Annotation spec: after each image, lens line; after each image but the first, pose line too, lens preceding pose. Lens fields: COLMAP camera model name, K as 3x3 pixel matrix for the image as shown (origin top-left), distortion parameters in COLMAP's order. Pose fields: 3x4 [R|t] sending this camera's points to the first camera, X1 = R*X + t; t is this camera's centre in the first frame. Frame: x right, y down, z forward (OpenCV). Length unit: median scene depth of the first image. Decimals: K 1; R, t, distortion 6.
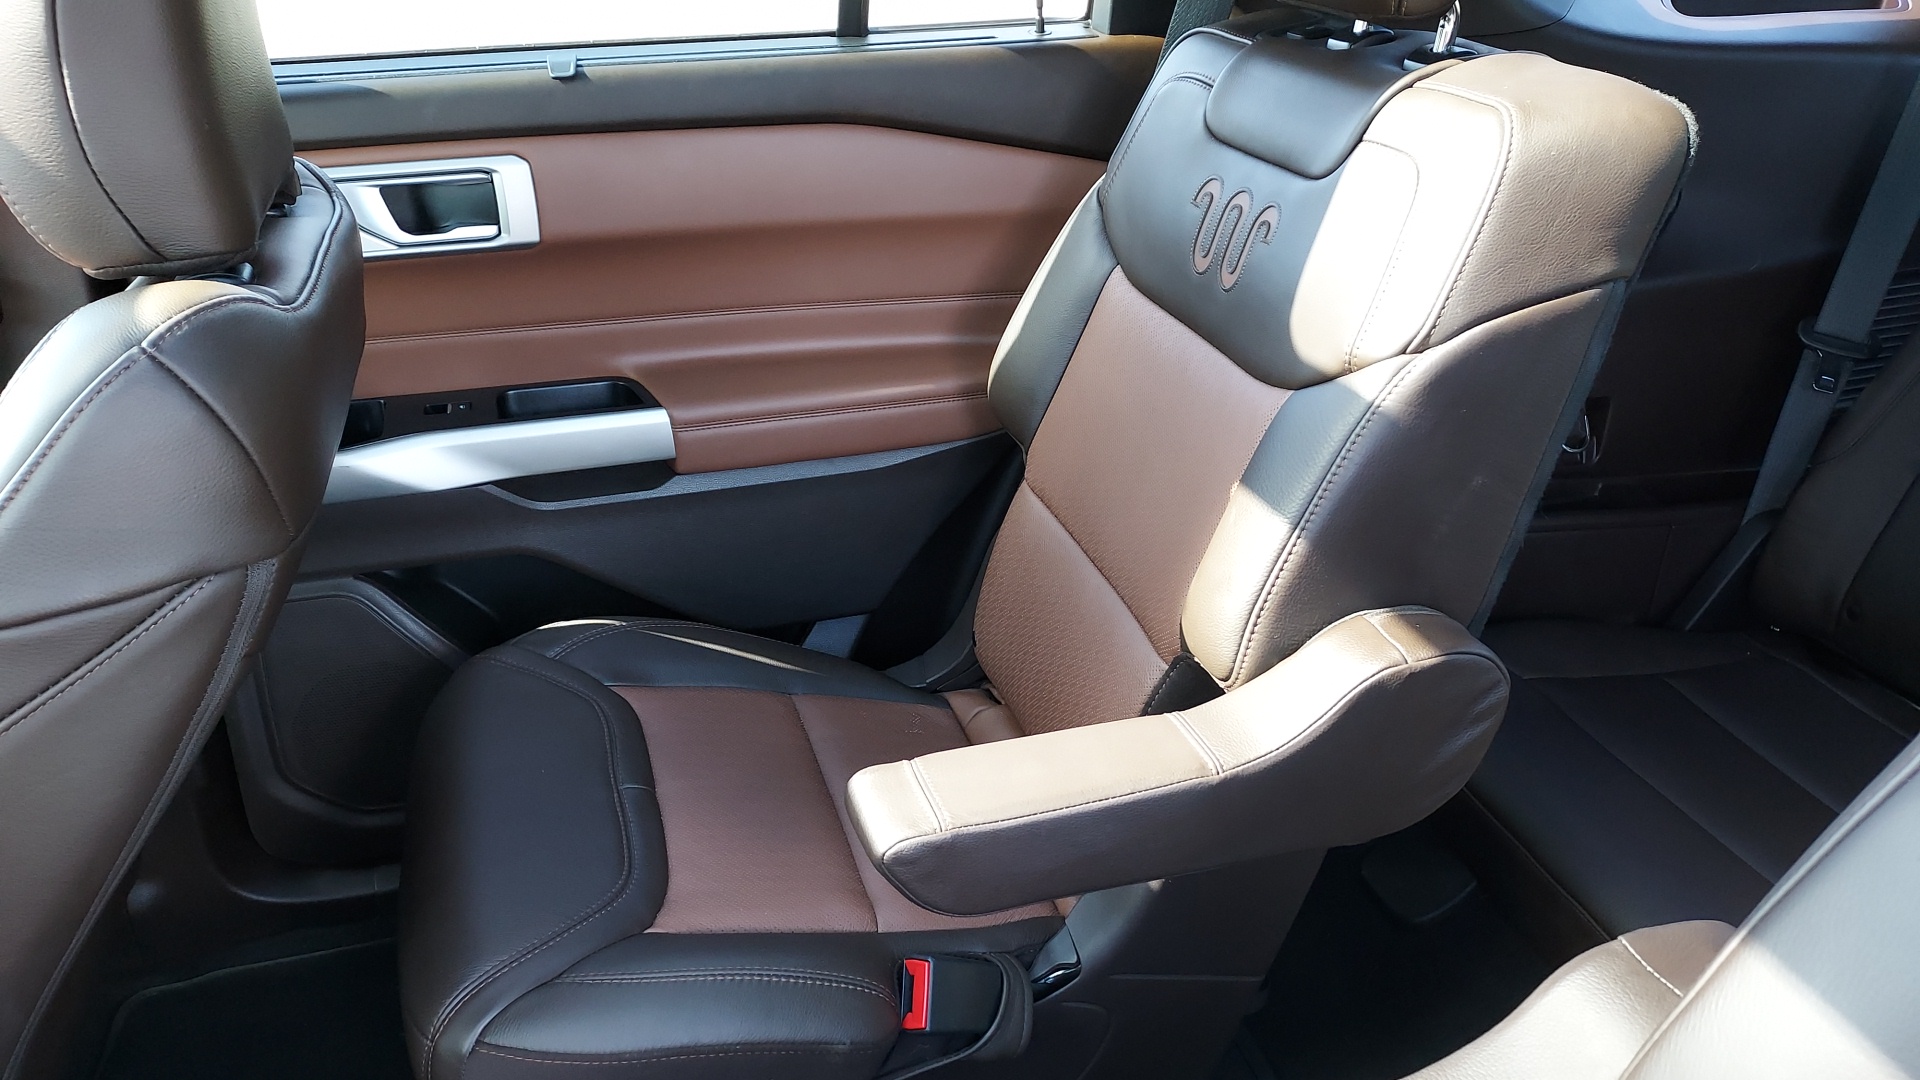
lens RADIAL K [[1418.1, 0, 960.0], [0, 1418.1, 540.0], [0, 0, 1]] dist [0.039764, 0.000359]
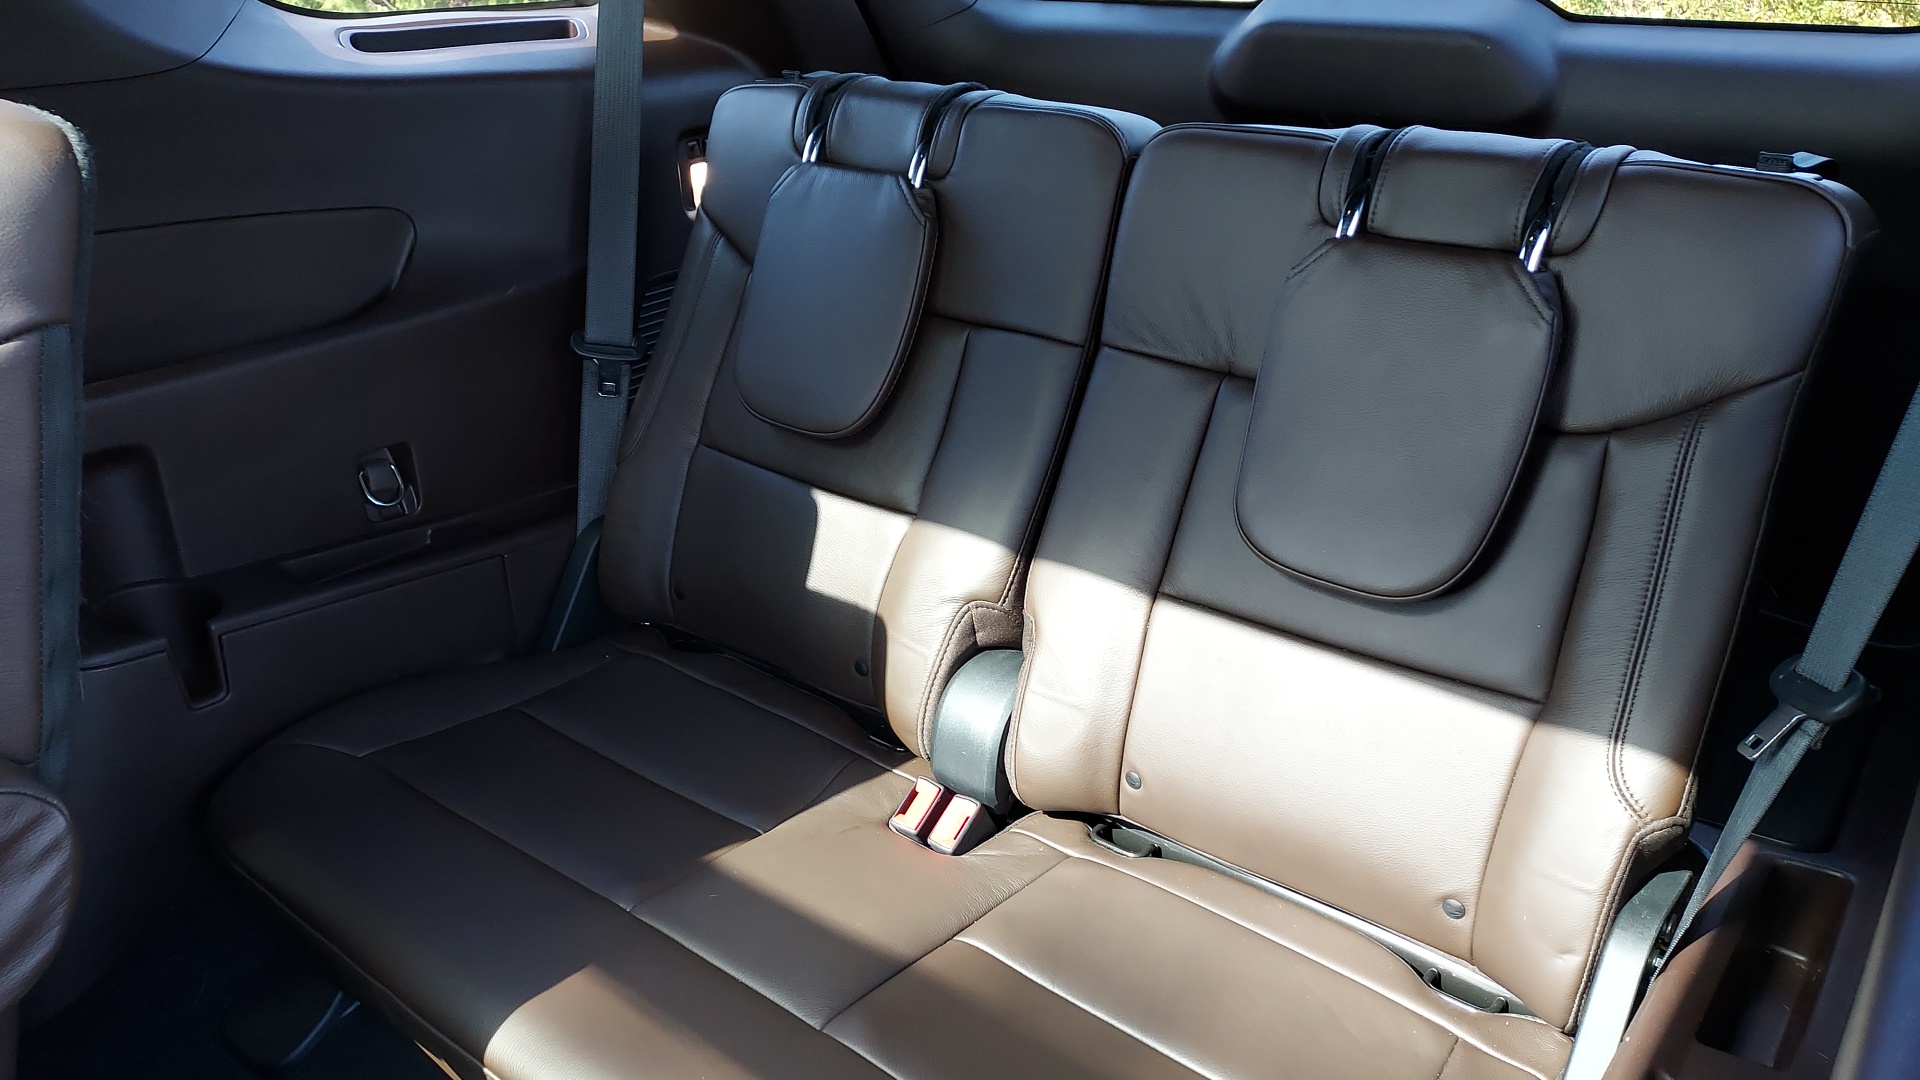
lens RADIAL K [[1418.1, 0, 960.0], [0, 1418.1, 540.0], [0, 0, 1]] dist [0.039764, 0.000359]
pose [[0.816992, -0.245830, 0.521625, 0.243206], [0.271183, 0.962100, 0.028677, 0.036948], [-0.508905, 0.118027, 0.852693, 0.000252]]
